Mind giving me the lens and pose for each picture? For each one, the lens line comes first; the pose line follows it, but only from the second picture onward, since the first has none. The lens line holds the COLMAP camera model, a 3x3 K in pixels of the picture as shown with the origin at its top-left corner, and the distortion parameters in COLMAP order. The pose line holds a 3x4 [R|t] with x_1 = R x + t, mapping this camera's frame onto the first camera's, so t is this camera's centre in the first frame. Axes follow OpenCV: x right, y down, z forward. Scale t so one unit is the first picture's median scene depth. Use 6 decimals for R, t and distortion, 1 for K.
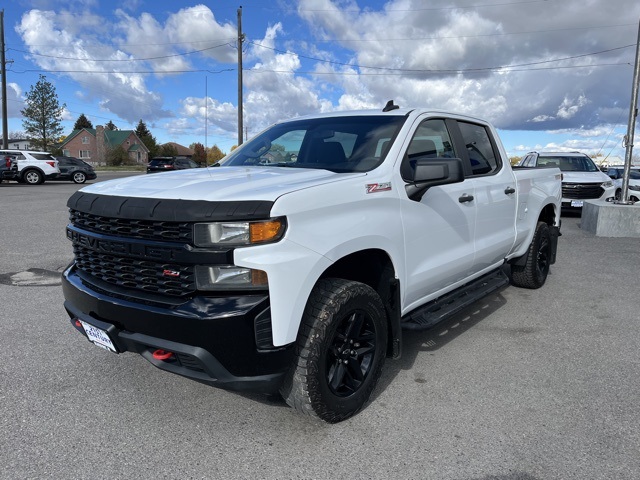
lens RADIAL K [[477.9, 0, 315.1], [0, 477.9, 237.3], [0, 0, 1]] dist [0.083554, -0.115234]
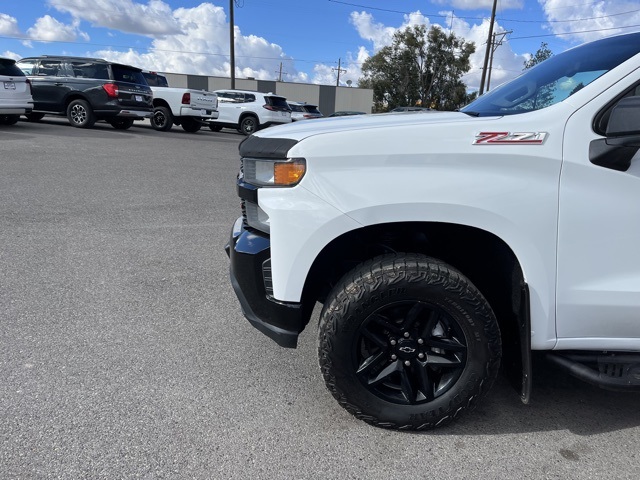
lens RADIAL K [[477.9, 0, 315.1], [0, 477.9, 237.3], [0, 0, 1]] dist [0.083554, -0.115234]
pose [[0.598247, 0.198576, -0.776317, 0.479257], [-0.150598, 0.979407, 0.134470, -0.018308], [0.787033, 0.036465, 0.615832, 0.355543]]
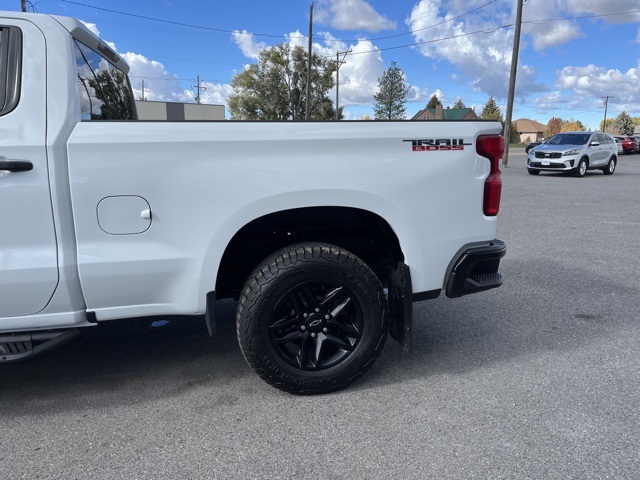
lens RADIAL K [[477.9, 0, 315.1], [0, 477.9, 237.3], [0, 0, 1]] dist [0.083554, -0.115234]
pose [[0.757067, 0.120912, -0.642051, 1.355856], [-0.093240, 0.992662, 0.076996, -0.138031], [0.646649, 0.001574, 0.762786, 1.276967]]
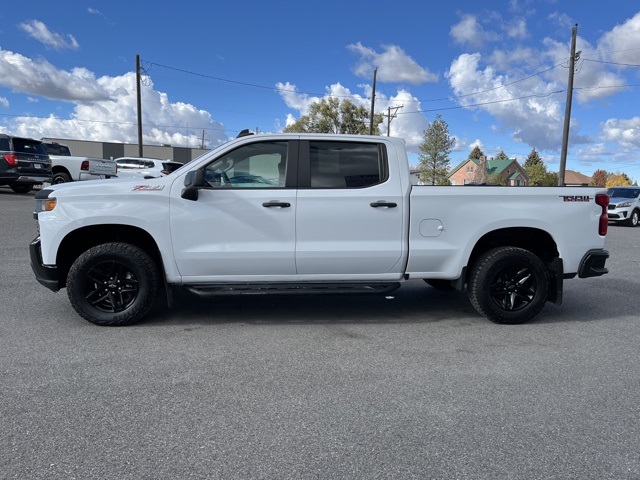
lens RADIAL K [[477.9, 0, 315.1], [0, 477.9, 237.3], [0, 0, 1]] dist [0.083554, -0.115234]
pose [[0.704846, 0.080903, -0.704731, 1.515207], [-0.122161, 0.992476, -0.008245, 0.001146], [0.698762, 0.091902, 0.709426, 0.262910]]
